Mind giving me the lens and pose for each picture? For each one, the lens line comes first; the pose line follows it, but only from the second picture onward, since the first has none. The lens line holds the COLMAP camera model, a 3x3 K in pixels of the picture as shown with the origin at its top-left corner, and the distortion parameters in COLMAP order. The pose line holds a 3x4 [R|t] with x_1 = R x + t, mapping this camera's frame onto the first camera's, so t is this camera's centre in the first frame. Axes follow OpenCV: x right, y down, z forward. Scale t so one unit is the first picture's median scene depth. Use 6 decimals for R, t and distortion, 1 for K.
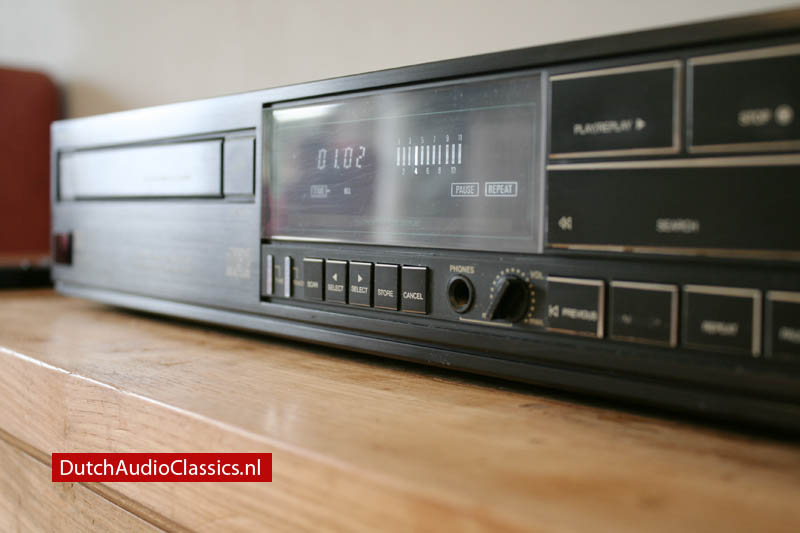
lens RADIAL K [[1014.5, 0, 399.0], [0, 1014.5, 265.7], [0, 0, 1]] dist [-0.061356, 0.000000]
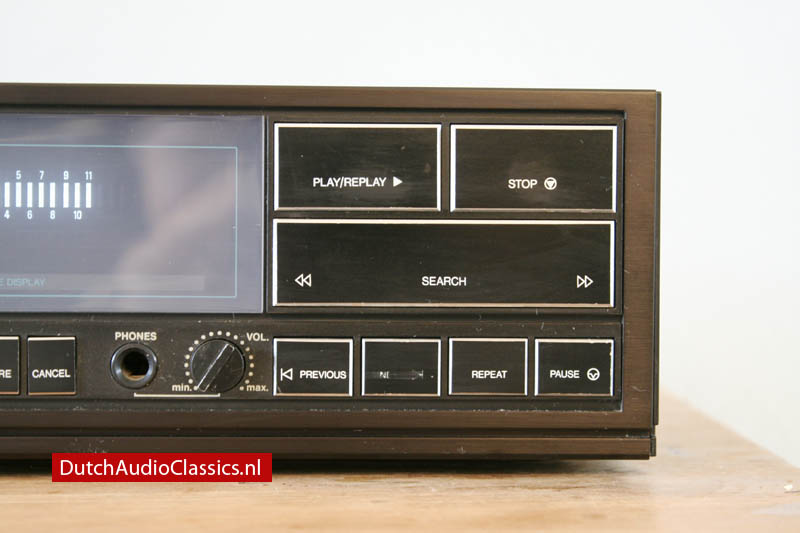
lens RADIAL K [[1865.7, 0, 437.1], [0, 1865.7, 257.4], [0, 0, 1]] dist [0.065726, 0.000000]
pose [[0.615791, -0.022643, 0.787584, -1.003238], [0.041514, 0.999131, -0.003733, -0.045531], [-0.786815, 0.034994, 0.616196, -0.154880]]
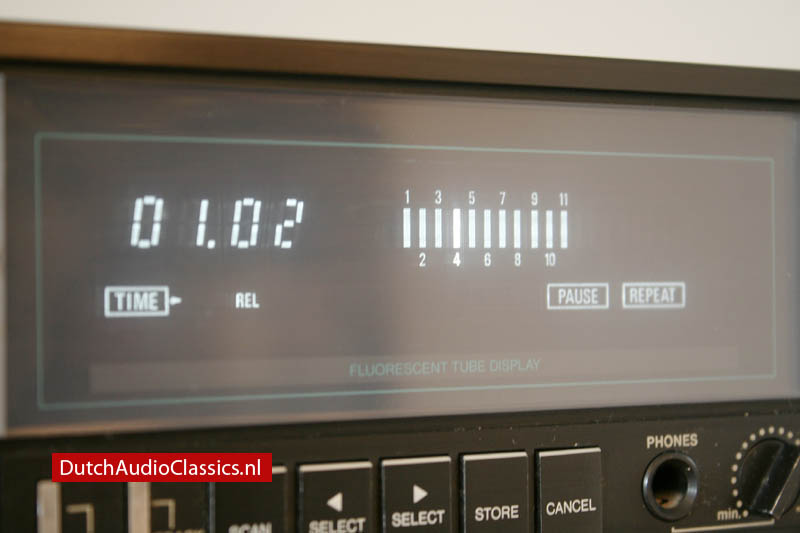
lens RADIAL K [[1749.7, 0, 402.4], [0, 1749.7, 270.7], [0, 0, 1]] dist [0.052690, 0.000000]
pose [[0.206932, -0.005176, 0.978342, -0.906516], [0.064212, 0.997902, -0.008302, -0.090982], [-0.976246, 0.064539, 0.206830, 0.938196]]
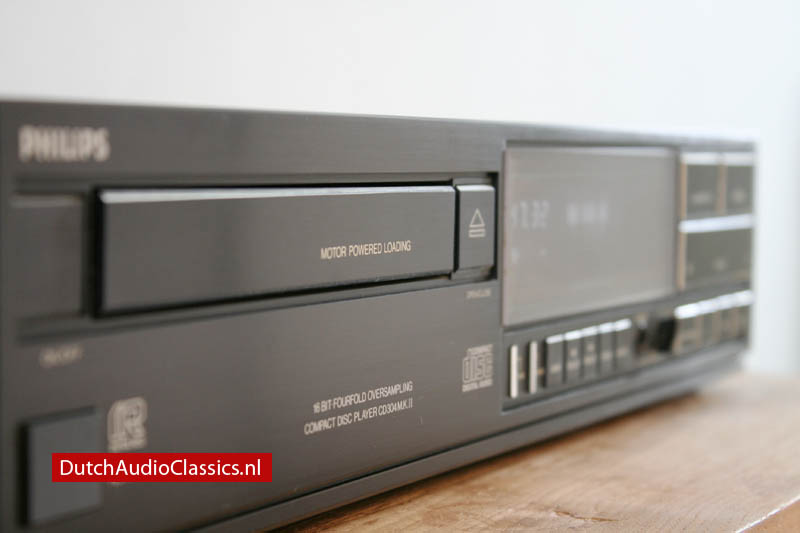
lens RADIAL K [[1865.7, 0, 402.2], [0, 1865.7, 267.3], [0, 0, 1]] dist [0.065726, 0.000000]
pose [[-0.393420, -0.073396, 0.916424, -1.717072], [0.030535, 0.995215, 0.092815, -0.251459], [-0.918851, 0.064498, -0.389297, 2.038279]]
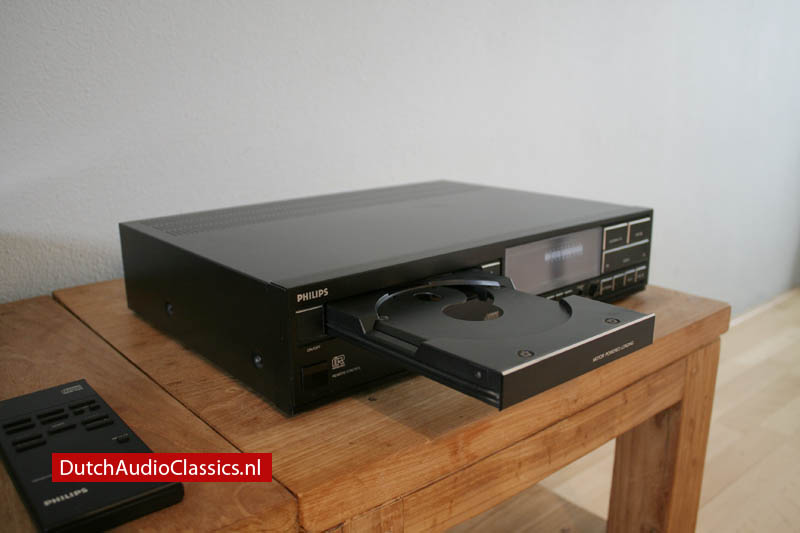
lens RADIAL K [[712.8, 0, 399.7], [0, 712.8, 269.9], [0, 0, 1]] dist [-0.122983, 0.058235]
pose [[-0.011596, -0.265706, 0.963984, -2.137416], [0.063725, 0.961893, 0.265896, -0.699441], [-0.997900, 0.064513, 0.005778, 1.569607]]
